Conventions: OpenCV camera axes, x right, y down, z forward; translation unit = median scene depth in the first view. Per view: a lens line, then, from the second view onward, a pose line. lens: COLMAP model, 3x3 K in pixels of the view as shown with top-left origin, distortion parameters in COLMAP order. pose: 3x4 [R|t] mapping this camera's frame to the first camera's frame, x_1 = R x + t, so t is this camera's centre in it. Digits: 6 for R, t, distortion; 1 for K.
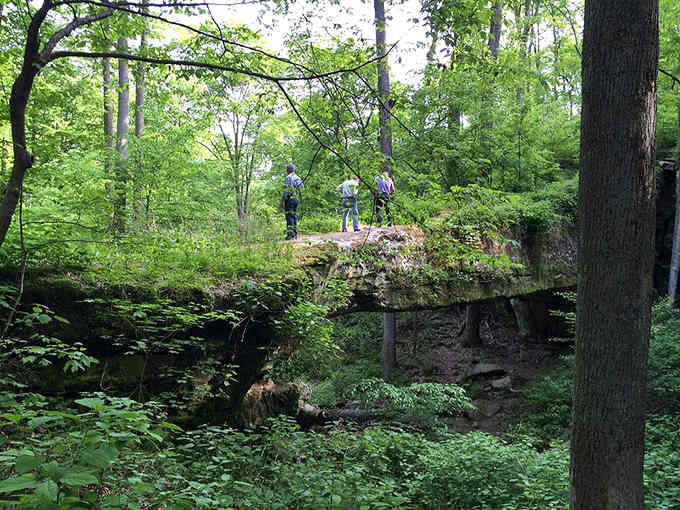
lens RADIAL K [[576.6, 0, 338.9], [0, 576.6, 257.2], [0, 0, 1]] dist [0.078523, -0.028185]
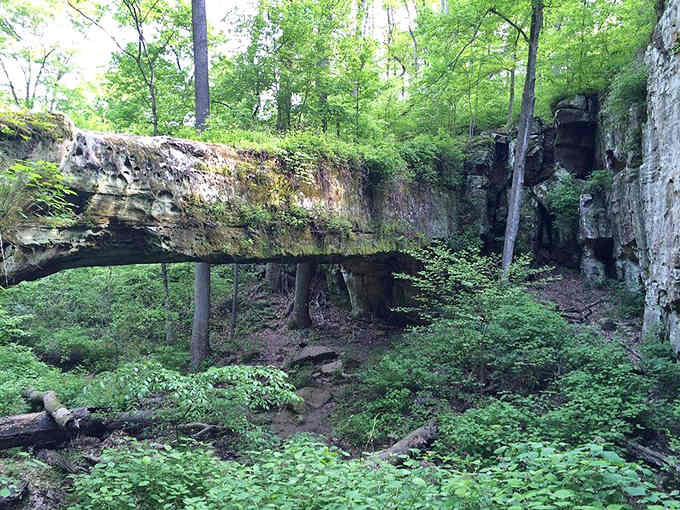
lens RADIAL K [[576.6, 0, 339.7], [0, 576.6, 253.4], [0, 0, 1]] dist [0.078523, -0.028185]
pose [[0.958237, 0.023142, 0.285038, 0.064450], [-0.024570, 0.999697, 0.001433, 0.069005], [-0.284918, -0.008377, 0.958515, 0.269845]]
